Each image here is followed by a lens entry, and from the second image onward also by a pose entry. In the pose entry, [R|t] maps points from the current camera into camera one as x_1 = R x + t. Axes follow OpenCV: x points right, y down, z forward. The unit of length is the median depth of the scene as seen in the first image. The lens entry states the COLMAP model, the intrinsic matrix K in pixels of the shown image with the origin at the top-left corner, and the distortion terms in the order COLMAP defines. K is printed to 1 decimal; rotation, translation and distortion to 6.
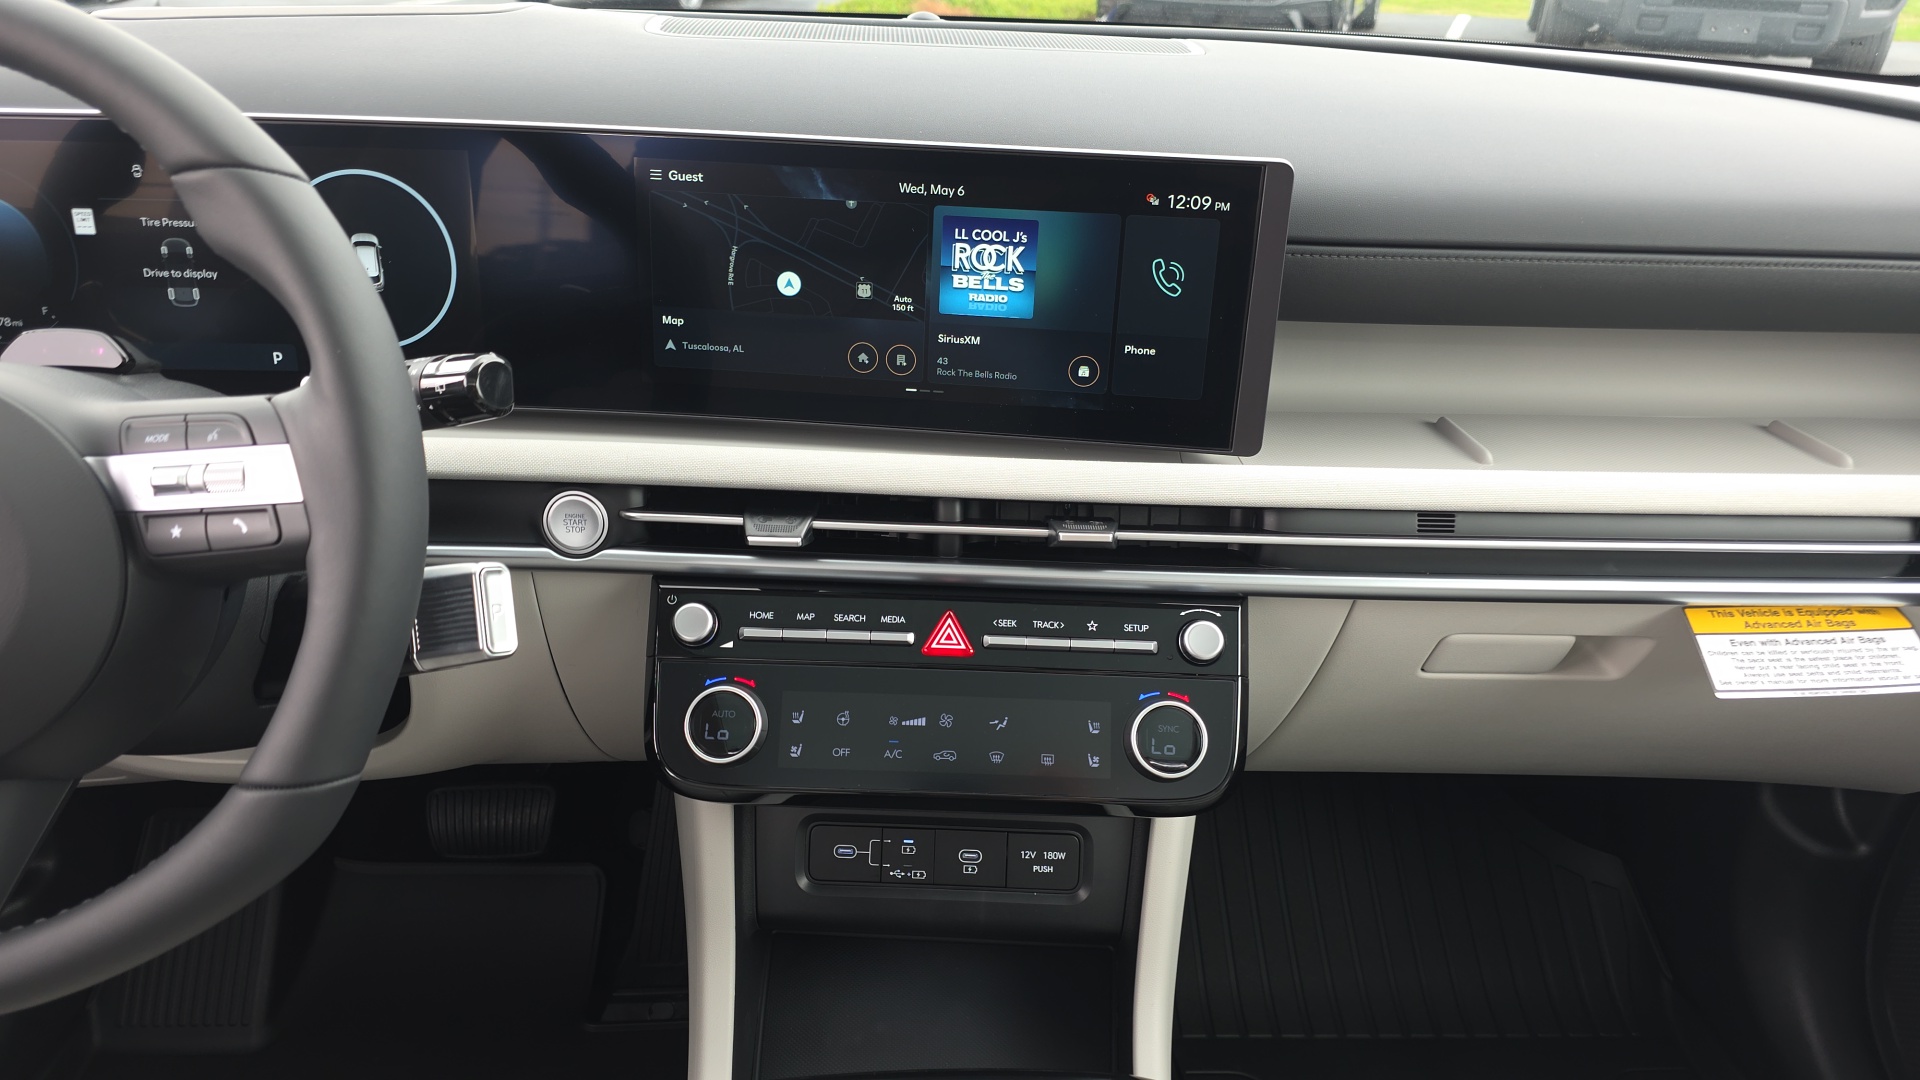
lens RADIAL K [[1313.6, 0, 961.7], [0, 1313.6, 562.9], [0, 0, 1]] dist [0.062835, -0.090156]
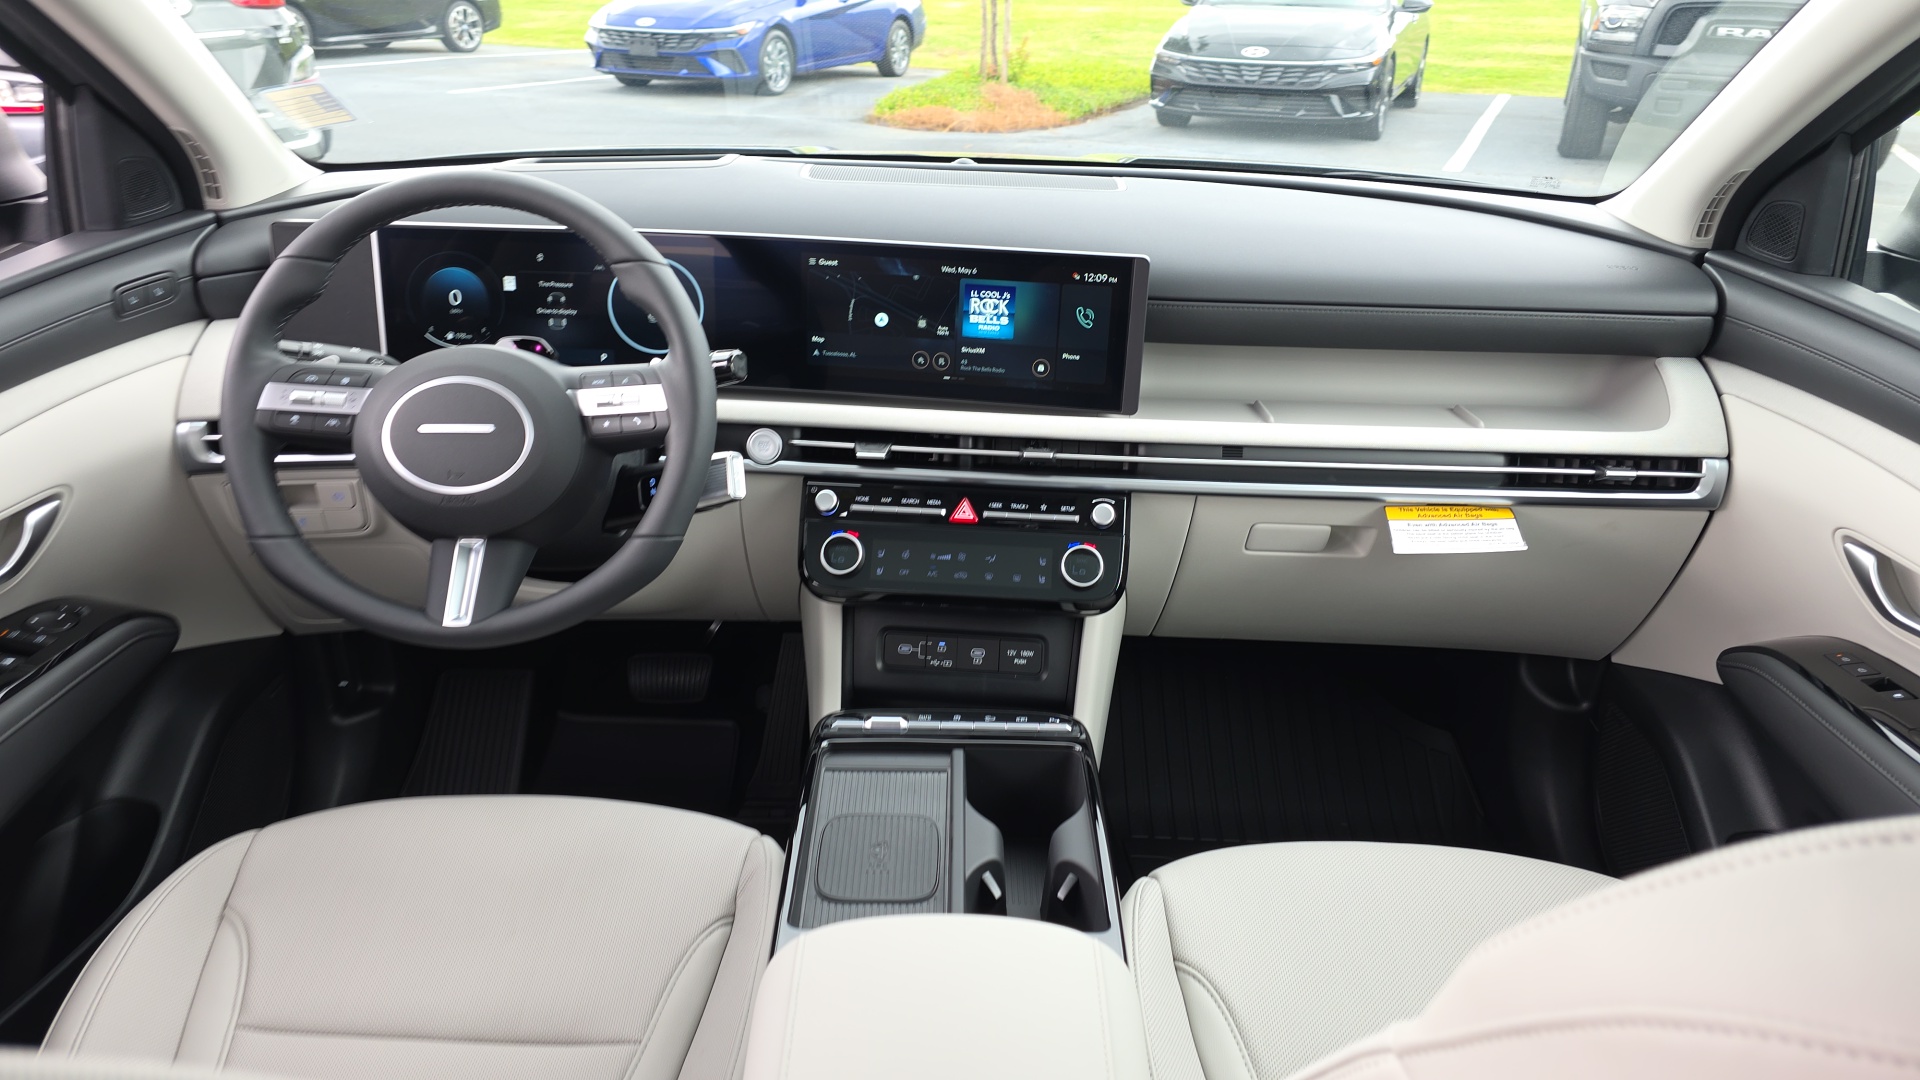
lens RADIAL K [[1276.7, 0, 965.5], [0, 1276.7, 515.2], [0, 0, 1]] dist [0.073853, -0.087812]
pose [[0.998928, 0.014488, -0.043954, 0.069479], [-0.017710, 0.997113, -0.073833, 0.192360], [0.042758, 0.074533, 0.996301, -0.761954]]
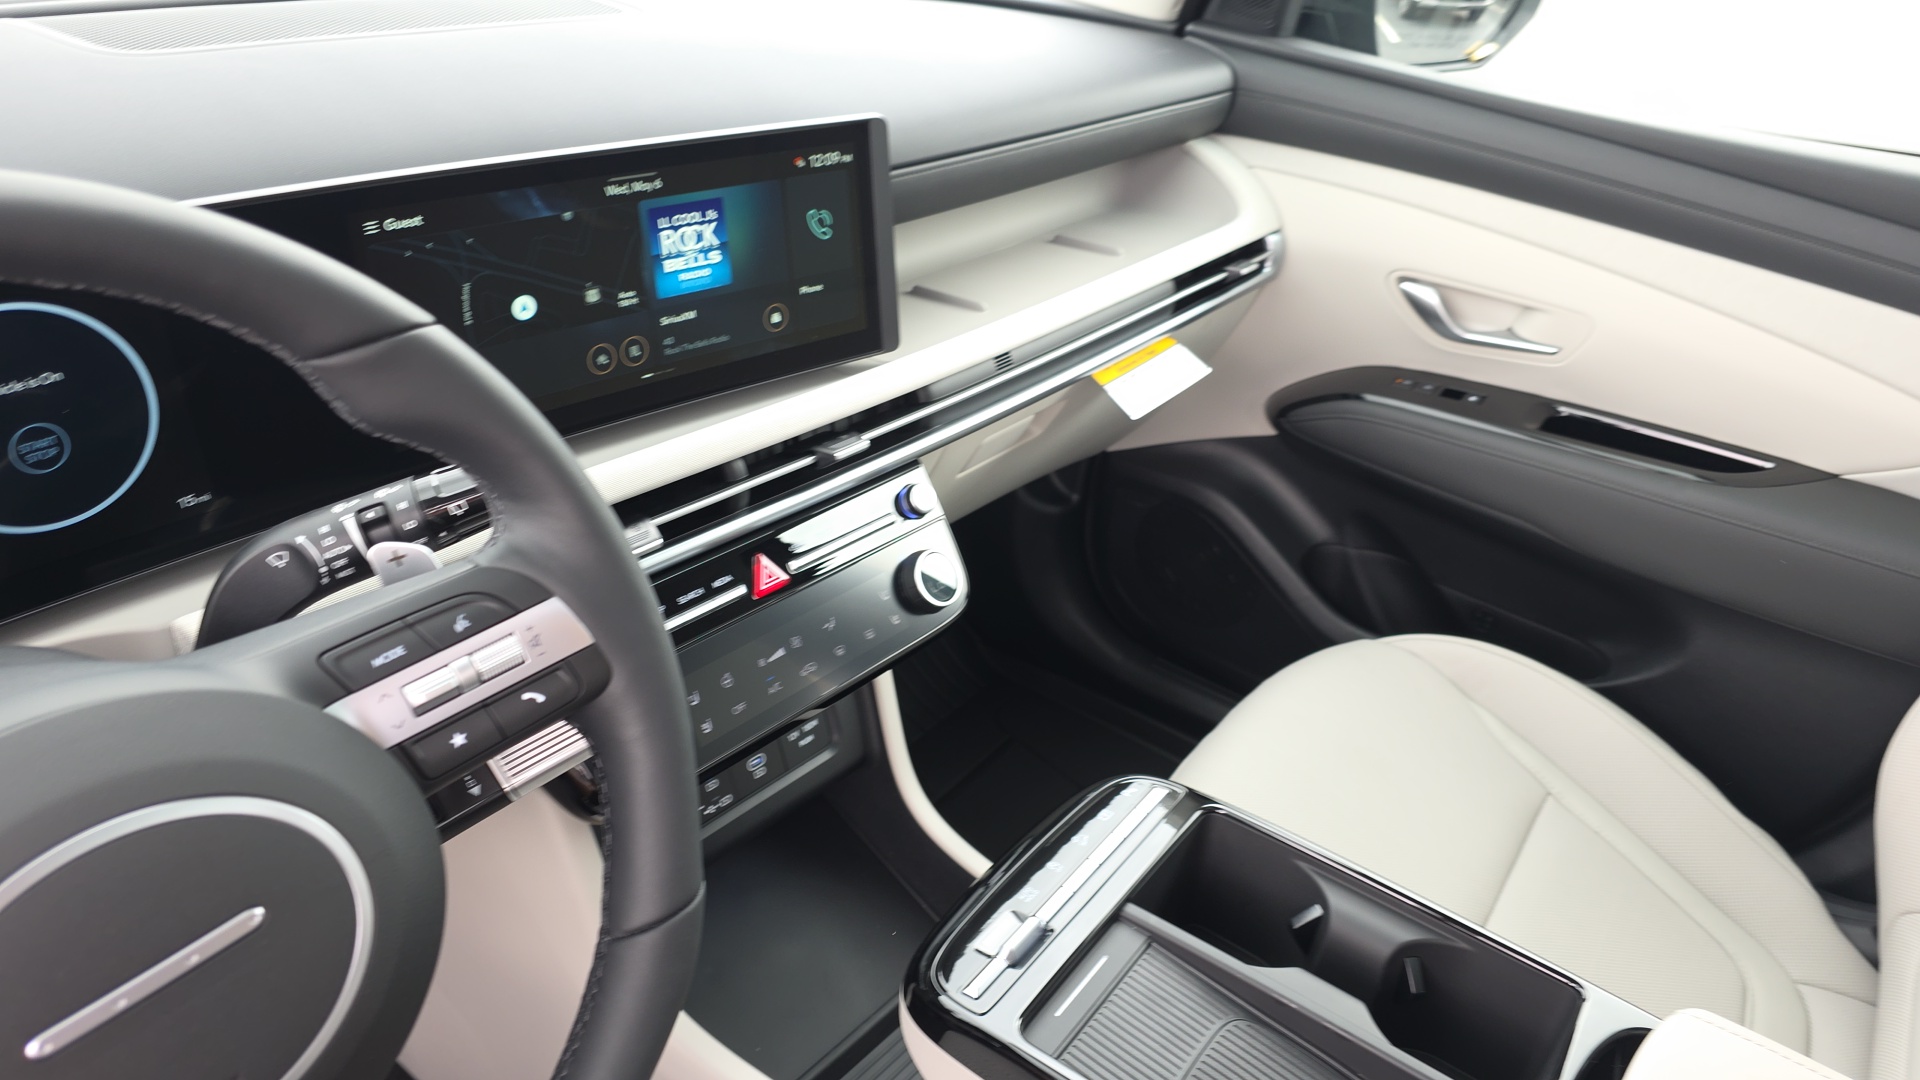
lens RADIAL K [[1293.6, 0, 987.7], [0, 1293.6, 534.9], [0, 0, 1]] dist [0.026347, -0.038809]
pose [[0.618360, -0.370126, 0.693280, -0.653534], [0.297679, 0.926732, 0.229250, -0.174907], [-0.727336, 0.064616, 0.683233, 0.101672]]
